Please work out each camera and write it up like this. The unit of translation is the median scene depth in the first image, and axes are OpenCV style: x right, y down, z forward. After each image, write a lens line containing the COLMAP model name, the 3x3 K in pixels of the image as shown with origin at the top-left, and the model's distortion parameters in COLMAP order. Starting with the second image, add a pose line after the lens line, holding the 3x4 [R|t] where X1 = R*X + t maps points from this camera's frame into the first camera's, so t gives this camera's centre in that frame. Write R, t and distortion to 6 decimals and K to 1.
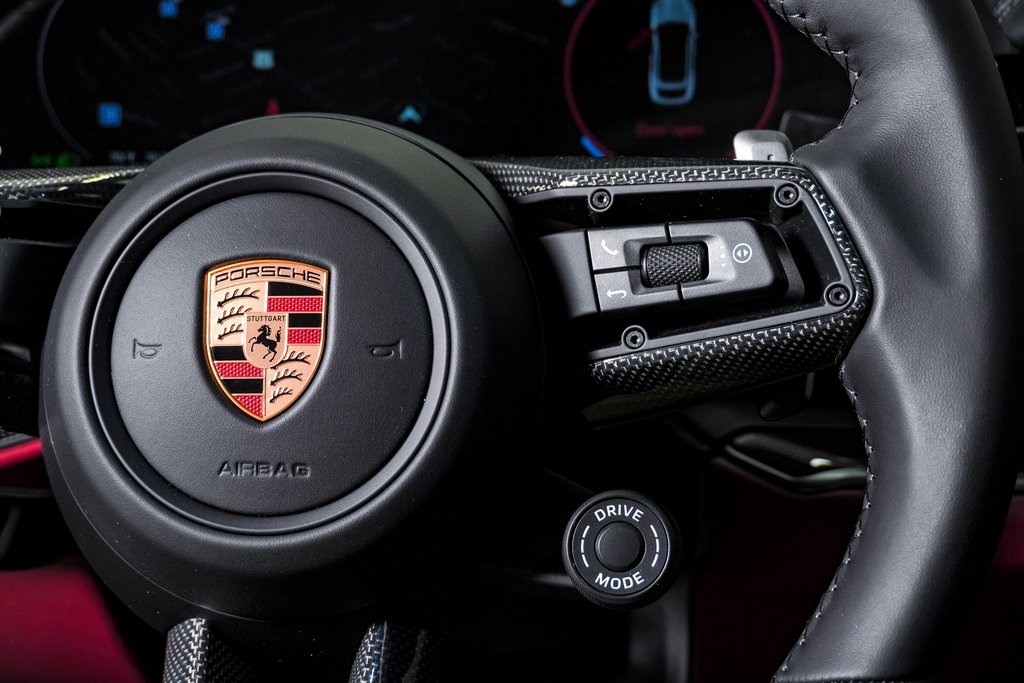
lens RADIAL K [[1596.9, 0, 512.0], [0, 1596.9, 341.5], [0, 0, 1]] dist [0.015802, 0.058696]
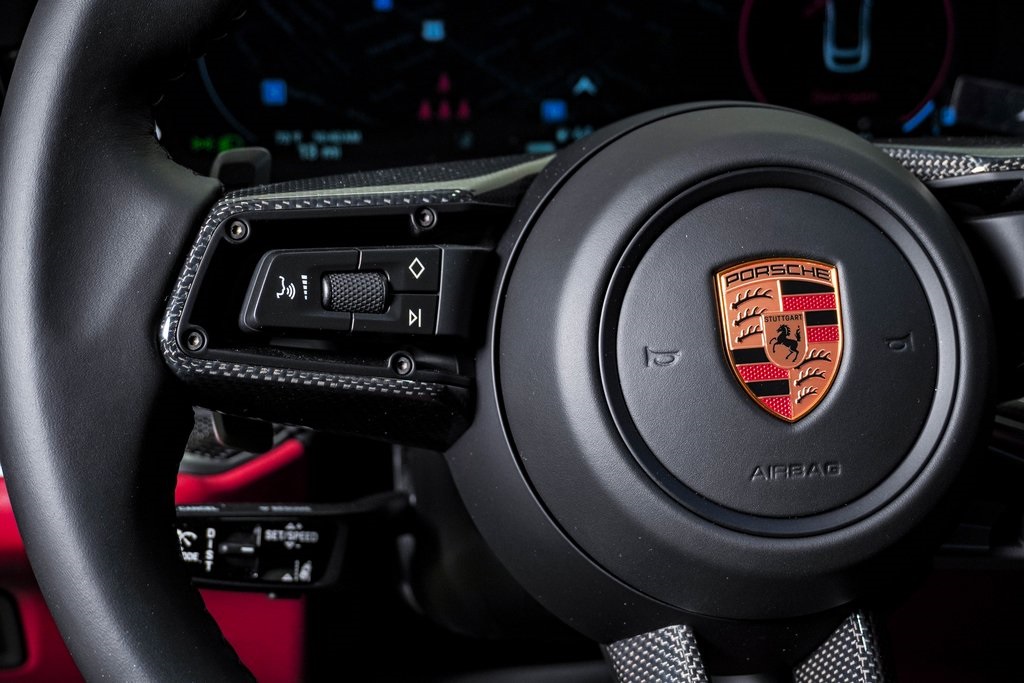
lens RADIAL K [[1622.5, 0, 512.0], [0, 1622.5, 341.5], [0, 0, 1]] dist [0.004812, -0.004277]
pose [[0.964556, -0.060439, 0.256864, -0.572187], [0.049358, 0.997560, 0.049374, -0.057616], [-0.259221, -0.034945, 0.965186, 0.077672]]
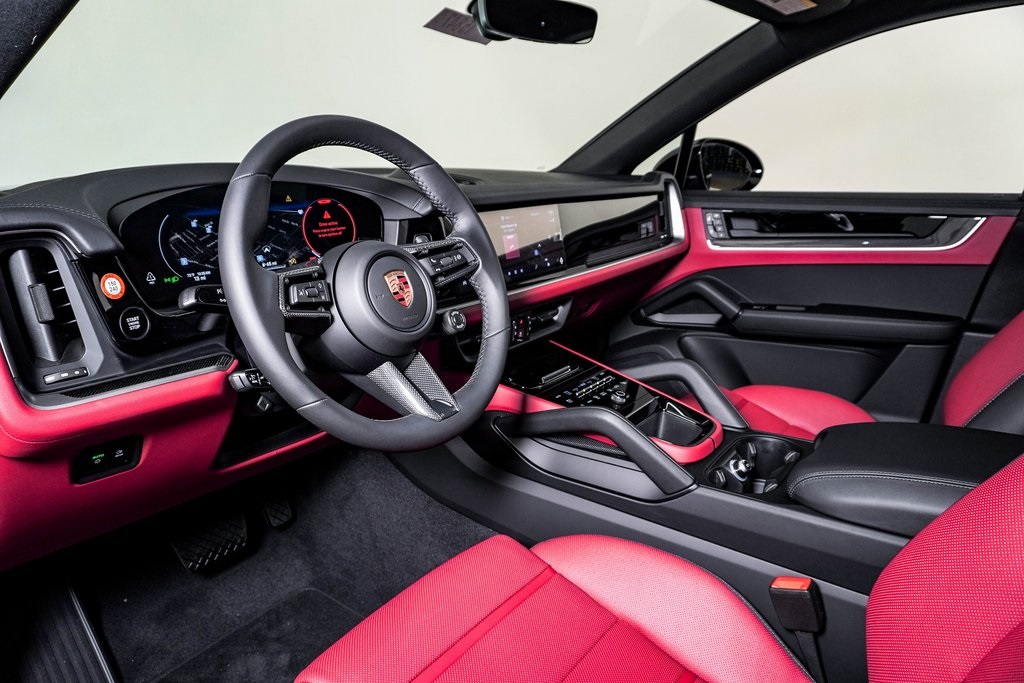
lens RADIAL K [[689.6, 0, 512.0], [0, 689.6, 341.5], [0, 0, 1]] dist [-0.034027, 0.002077]
pose [[0.498767, -0.216986, 0.839136, -1.609297], [0.229386, 0.966681, 0.113624, -0.006399], [-0.835831, 0.135815, 0.531922, -0.235093]]
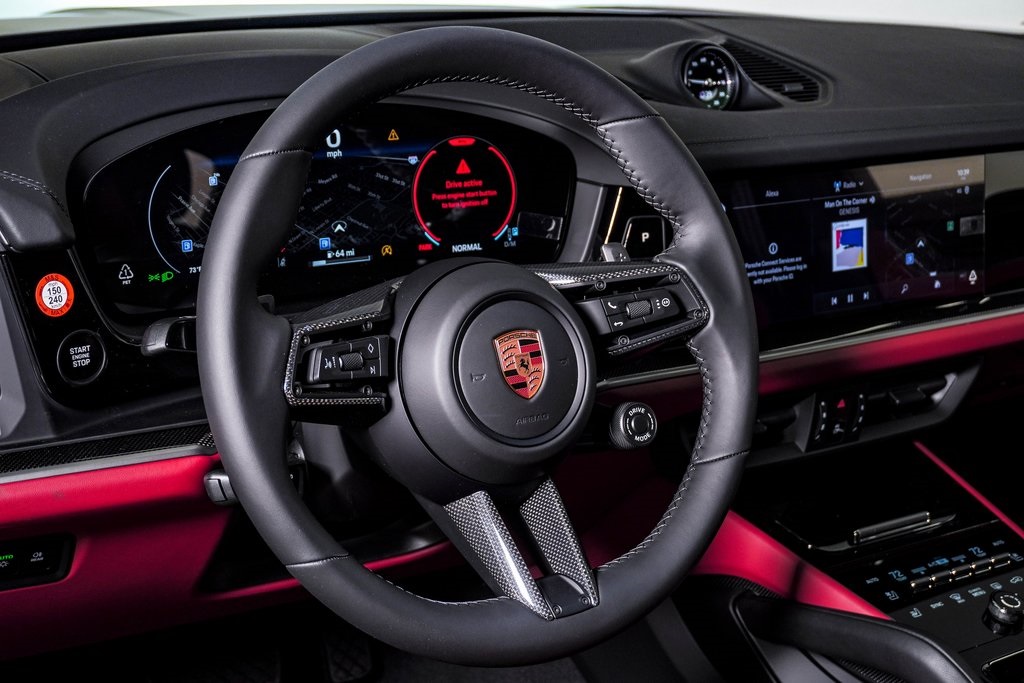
lens RADIAL K [[1522.5, 0, 512.0], [0, 1522.5, 341.5], [0, 0, 1]] dist [0.000584, -0.067100]
pose [[0.775849, -0.146559, 0.613661, -1.537275], [0.103409, 0.989031, 0.105468, -0.273237], [-0.622387, -0.018369, 0.782494, -0.745993]]
